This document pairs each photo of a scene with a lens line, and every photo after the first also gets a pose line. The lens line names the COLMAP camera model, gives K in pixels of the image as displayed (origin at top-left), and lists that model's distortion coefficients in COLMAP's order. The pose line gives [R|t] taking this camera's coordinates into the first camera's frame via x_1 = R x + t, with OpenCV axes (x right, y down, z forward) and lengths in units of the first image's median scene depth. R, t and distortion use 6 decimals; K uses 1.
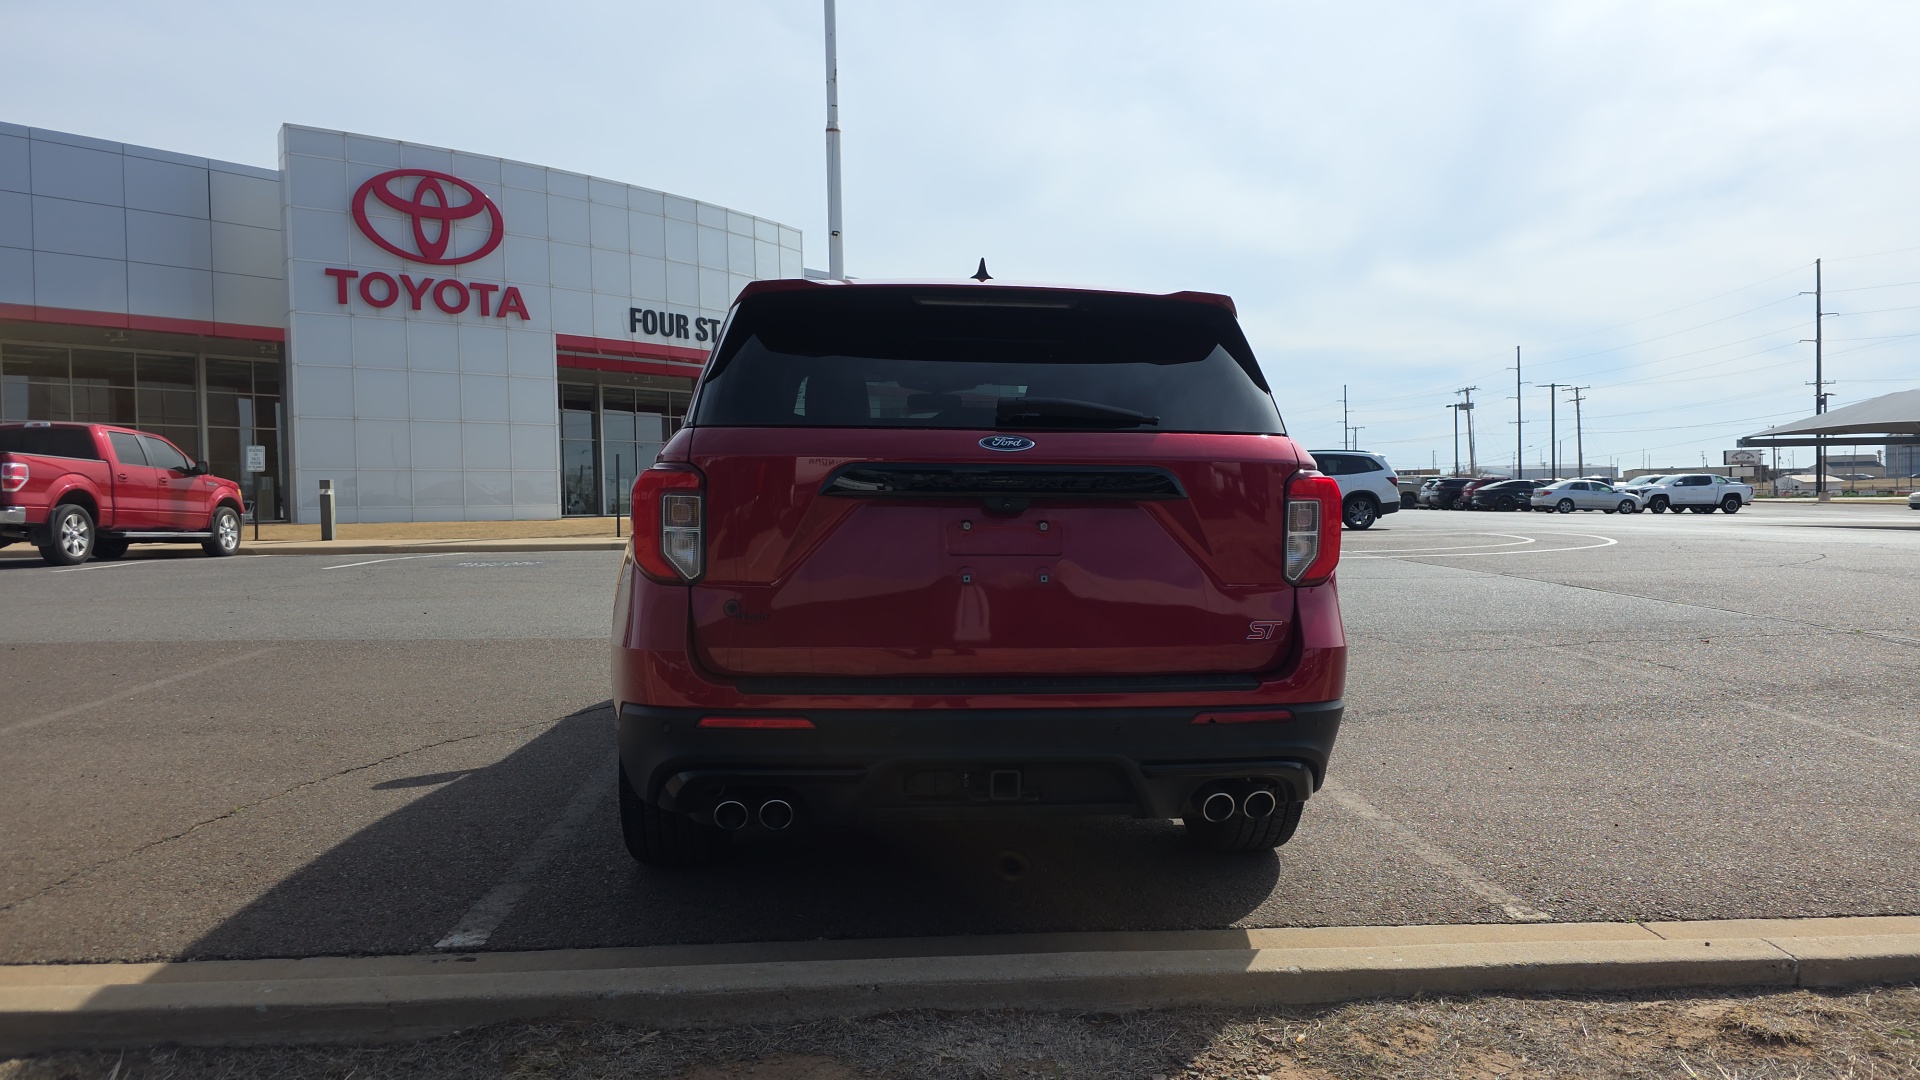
lens RADIAL K [[1304.7, 0, 1093.5], [0, 1304.7, 521.4], [0, 0, 1]] dist [0.067567, -0.084207]
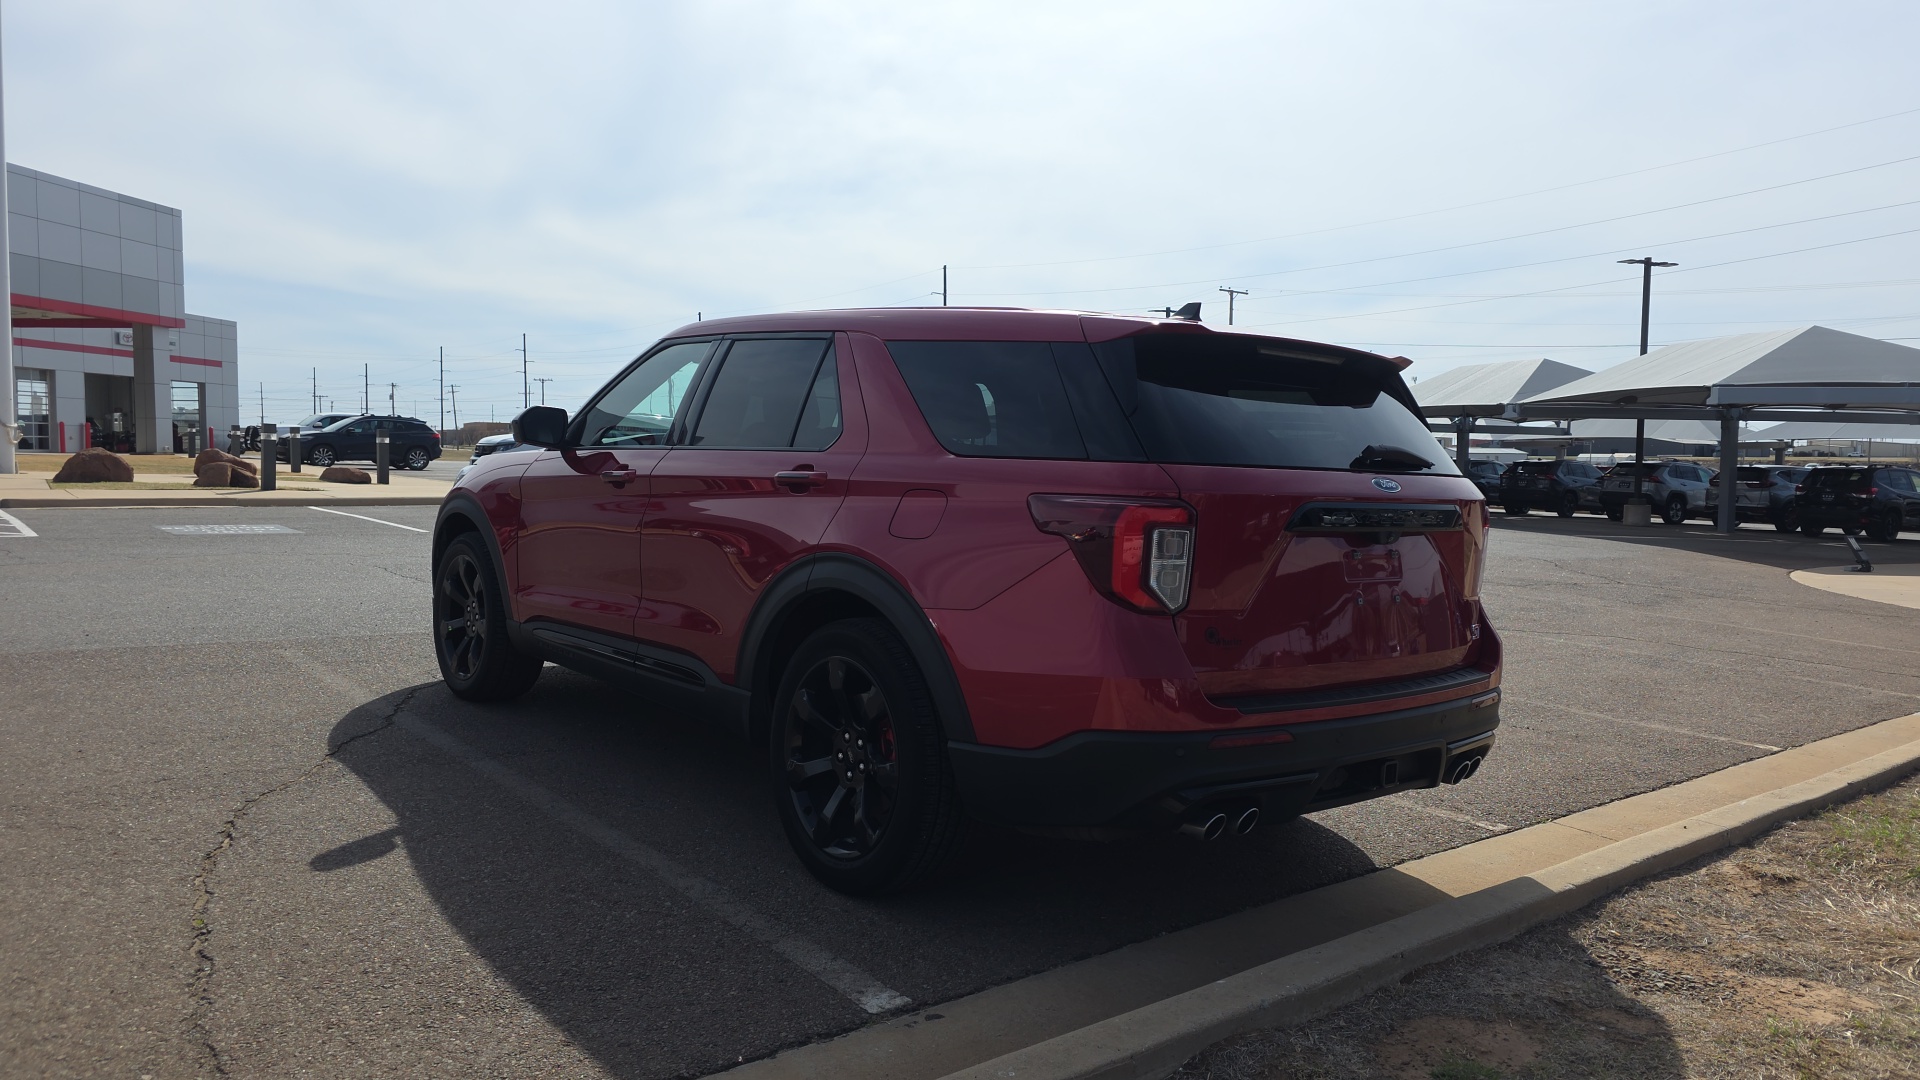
lens RADIAL K [[1268.4, 0, 1047.8], [0, 1268.4, 541.0], [0, 0, 1]] dist [0.011101, 0.002266]
pose [[0.827523, -0.005762, 0.561402, -0.097723], [-0.022471, 0.998806, 0.043373, -0.005252], [-0.560982, -0.048507, 0.826406, 0.023680]]
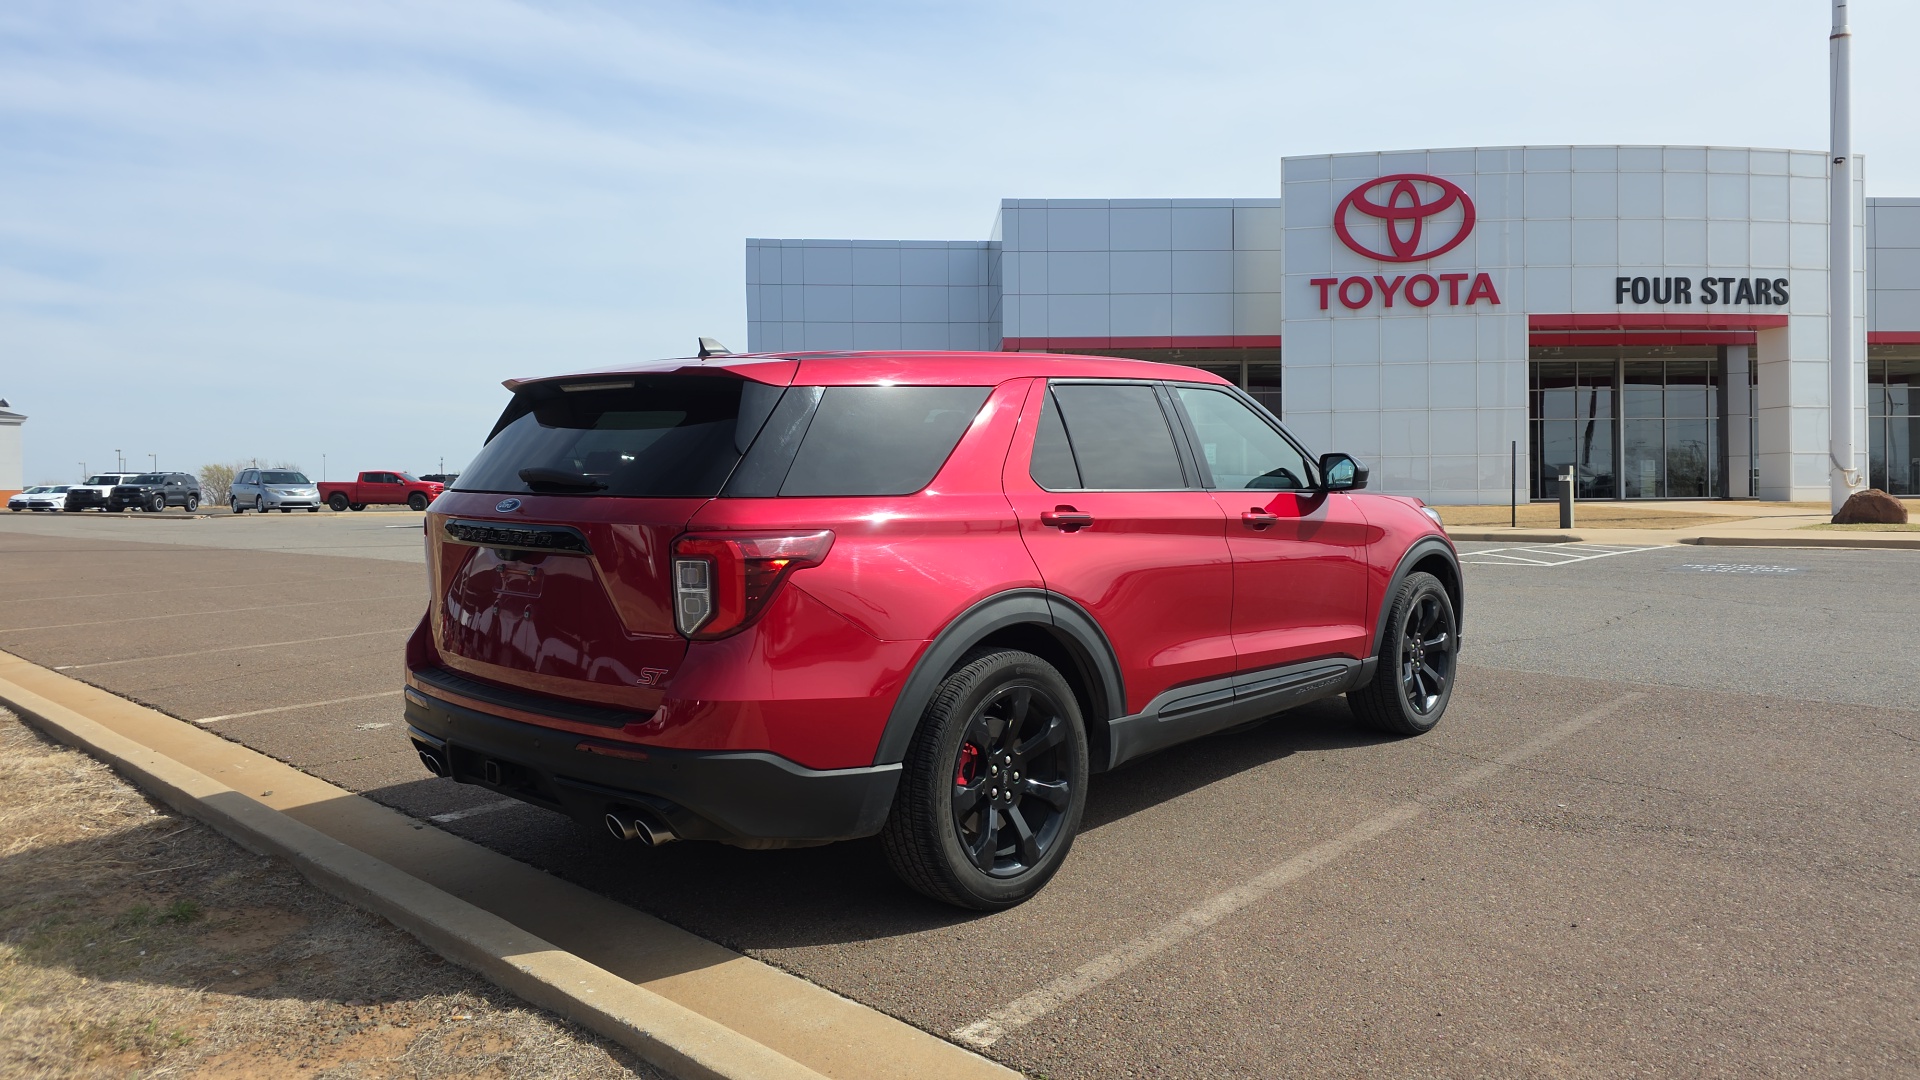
lens RADIAL K [[1341.1, 0, 996.5], [0, 1341.1, 508.0], [0, 0, 1]] dist [0.071802, -0.094048]
pose [[0.639466, 0.018501, -0.768596, 0.128114], [-0.011862, 0.999829, 0.014198, -0.008628], [0.768728, 0.000038, 0.639576, 0.053197]]
